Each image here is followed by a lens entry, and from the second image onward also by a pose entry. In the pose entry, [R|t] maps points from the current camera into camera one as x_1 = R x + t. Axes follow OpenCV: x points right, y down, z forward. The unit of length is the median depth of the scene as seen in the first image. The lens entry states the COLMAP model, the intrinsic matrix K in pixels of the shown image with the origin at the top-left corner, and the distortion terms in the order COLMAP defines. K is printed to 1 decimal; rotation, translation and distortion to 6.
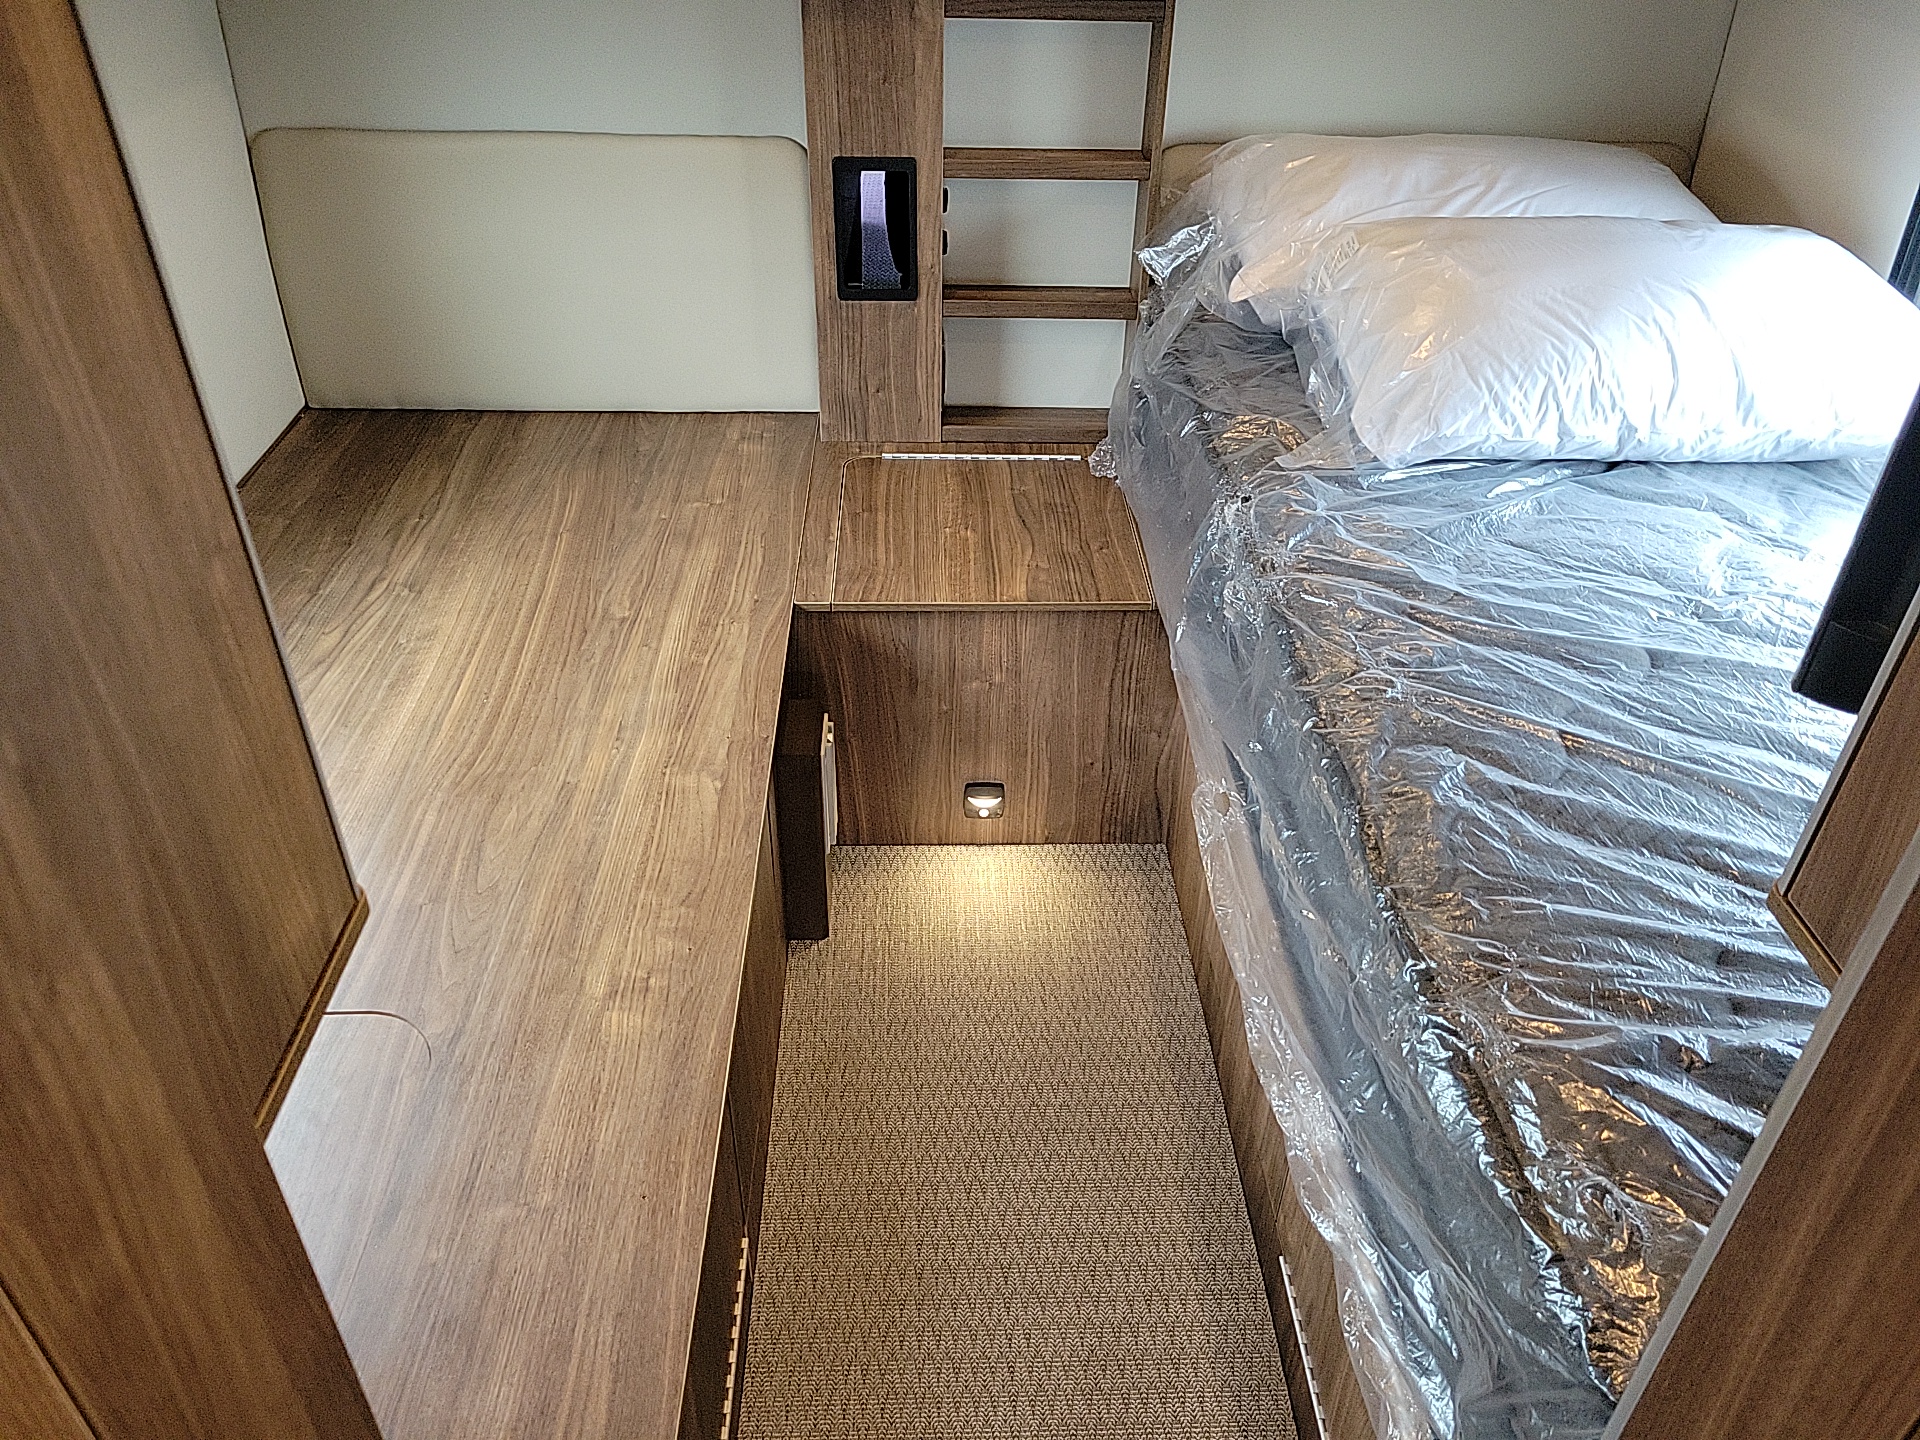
lens RADIAL K [[1459.4, 0, 979.6], [0, 1459.4, 729.1], [0, 0, 1]] dist [0.042282, -0.010823]
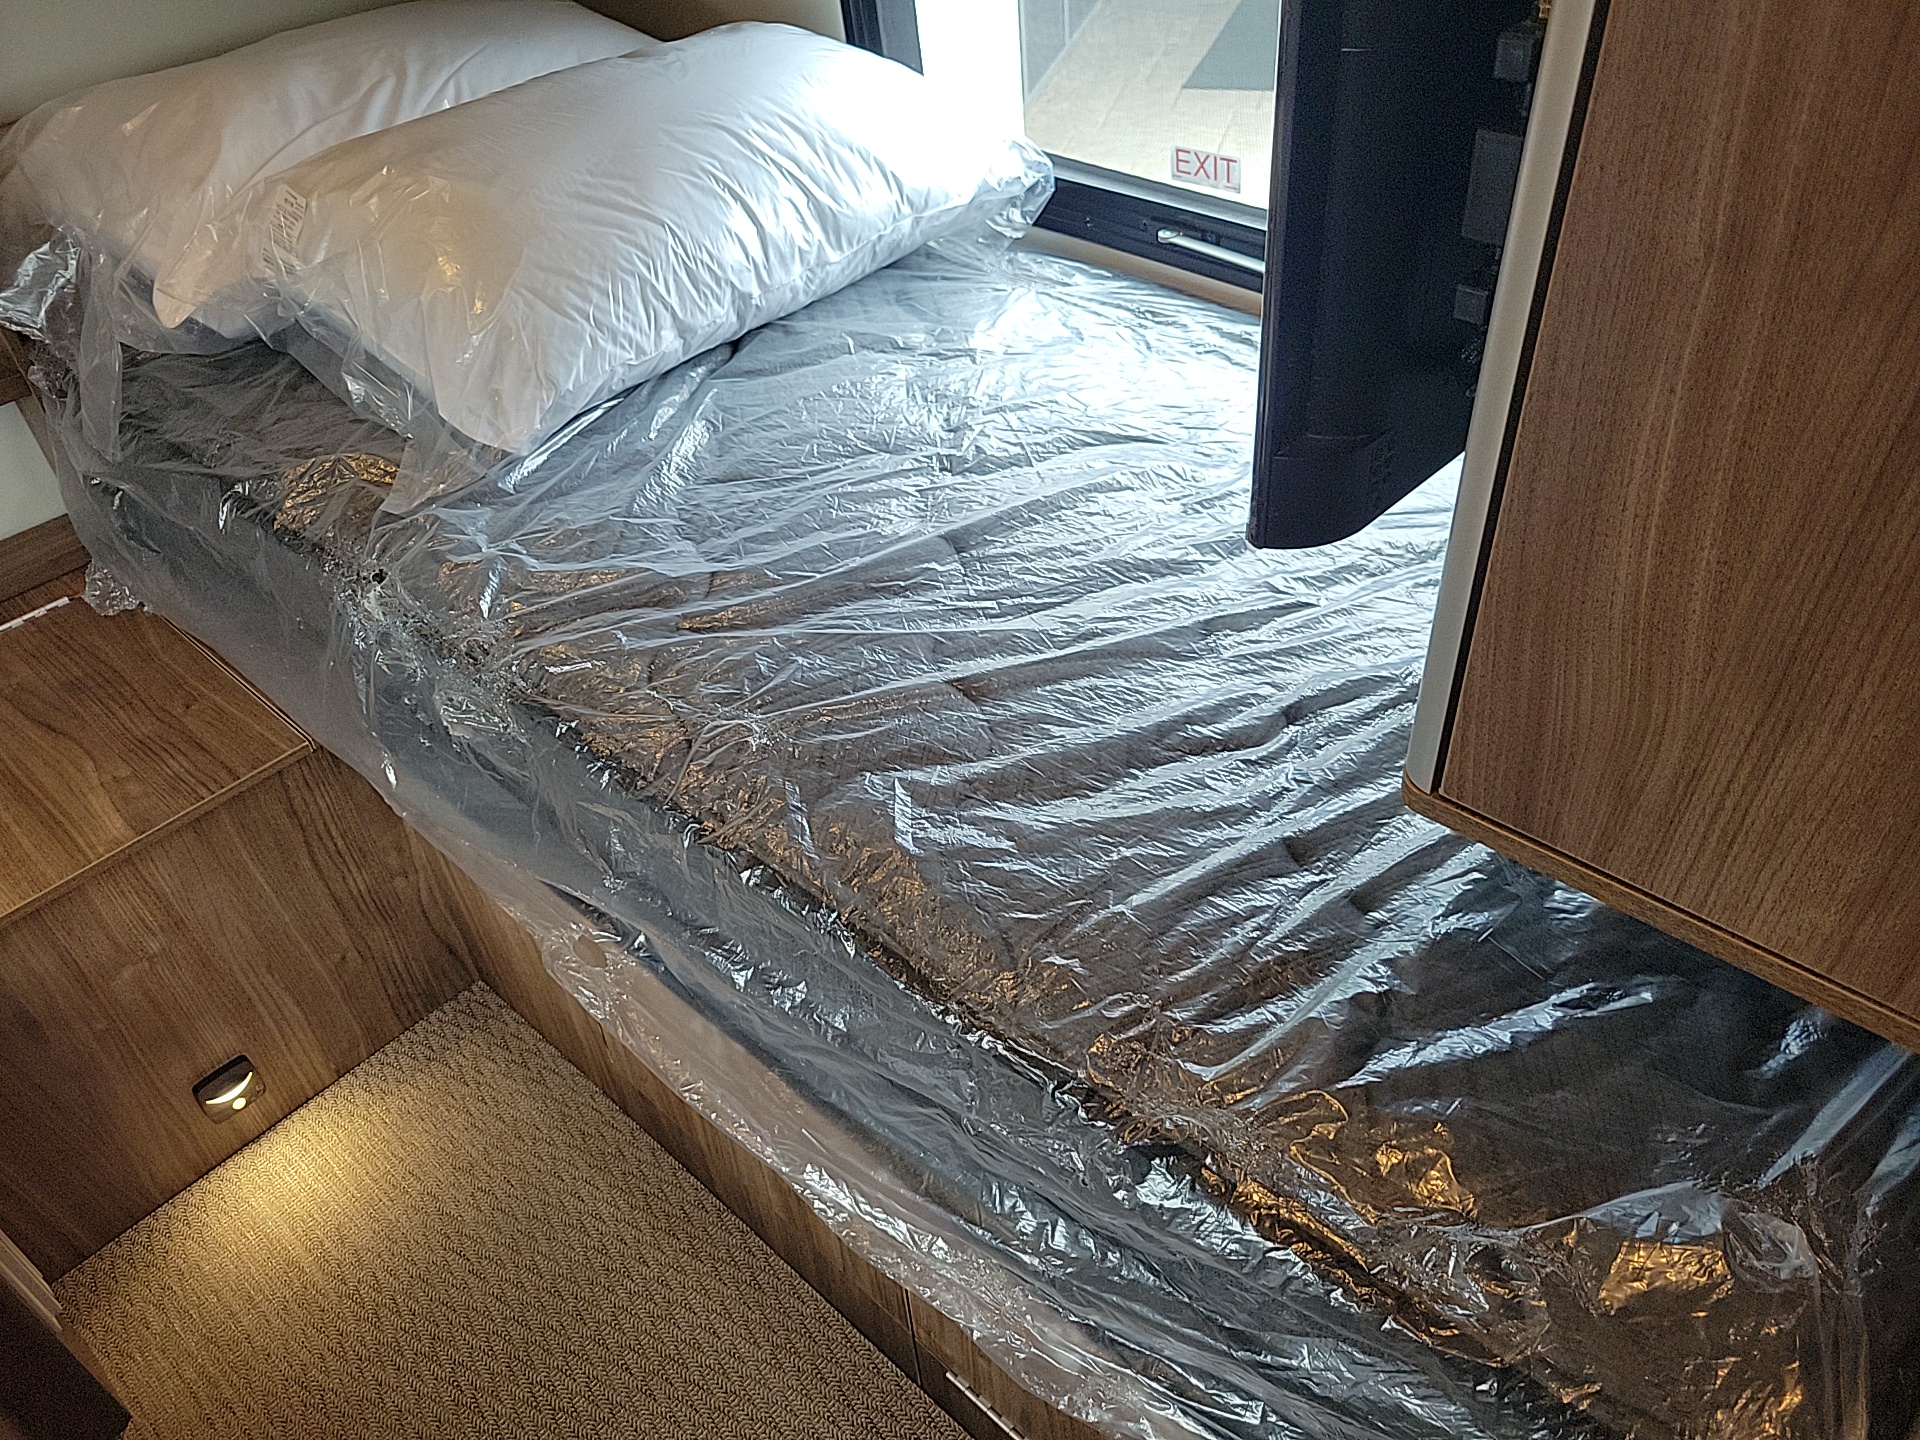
lens RADIAL K [[1459.4, 0, 962.8], [0, 1459.4, 704.0], [0, 0, 1]] dist [0.042282, -0.010823]
pose [[0.708190, -0.507592, 0.490732, -0.002280], [0.475853, 0.856635, 0.199348, -0.105885], [-0.521566, 0.092340, 0.848200, 0.227012]]
